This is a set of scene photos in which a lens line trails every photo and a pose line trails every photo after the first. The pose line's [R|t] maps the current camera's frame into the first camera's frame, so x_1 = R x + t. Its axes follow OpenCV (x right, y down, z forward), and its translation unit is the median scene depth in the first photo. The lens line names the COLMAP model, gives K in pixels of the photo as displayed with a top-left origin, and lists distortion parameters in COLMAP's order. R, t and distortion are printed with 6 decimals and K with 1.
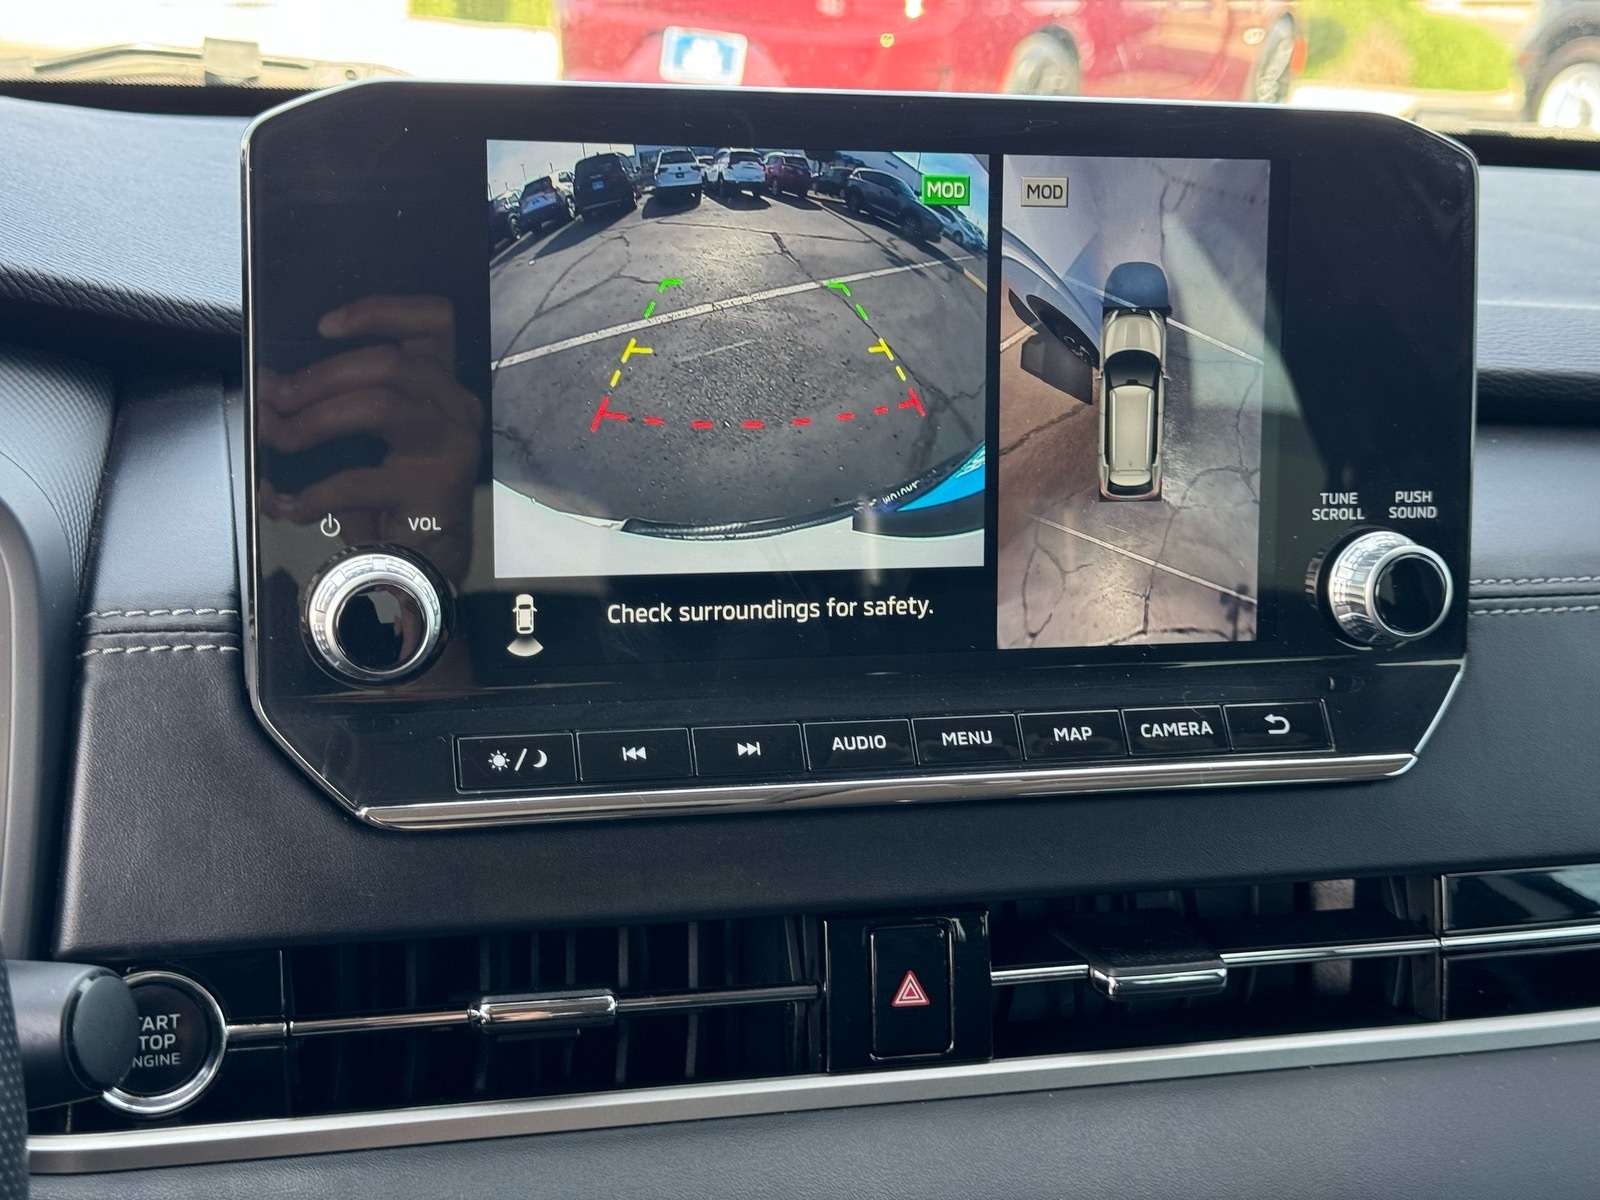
lens RADIAL K [[2245.4, 0, 800.3], [0, 2245.4, 597.7], [0, 0, 1]] dist [0.116574, 0.000000]
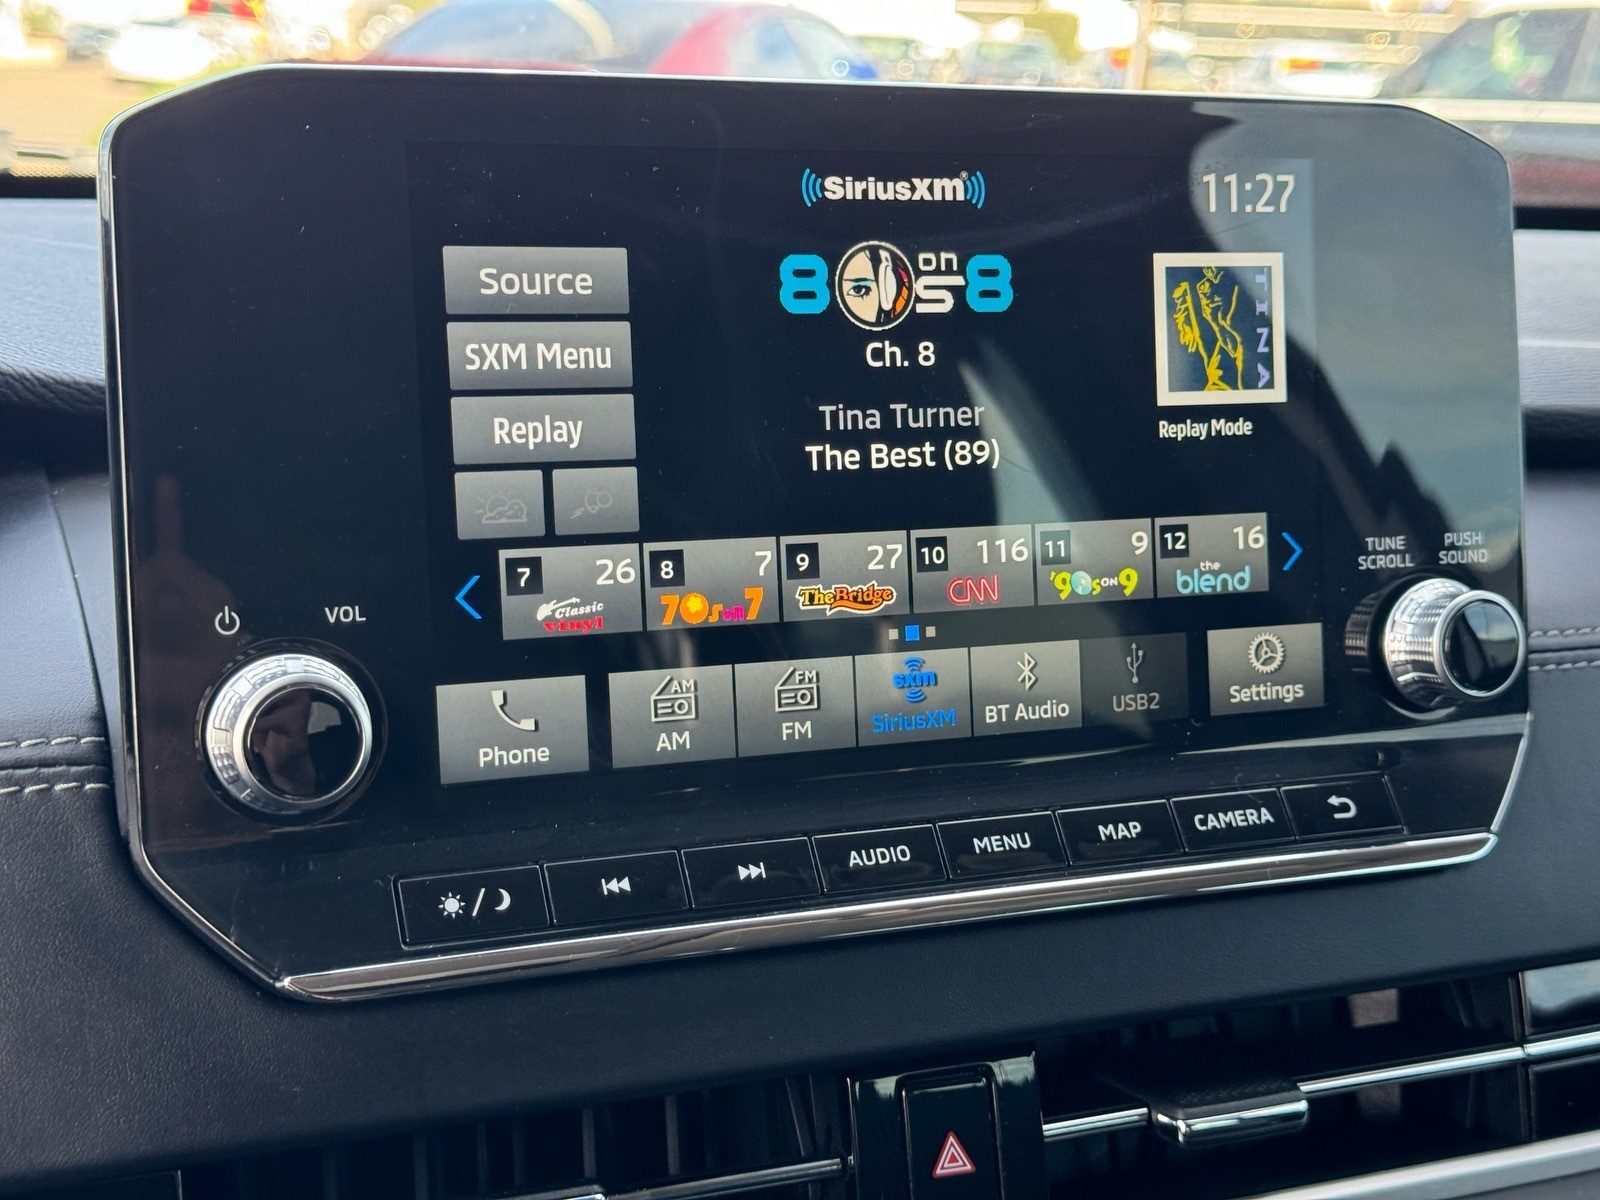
lens RADIAL K [[2245.4, 0, 806.6], [0, 2245.4, 591.5], [0, 0, 1]] dist [0.116574, 0.000000]
pose [[0.991007, -0.048094, 0.124870, -0.096864], [0.056296, 0.996424, -0.063004, 0.017700], [-0.121394, 0.069468, 0.990171, 0.171911]]
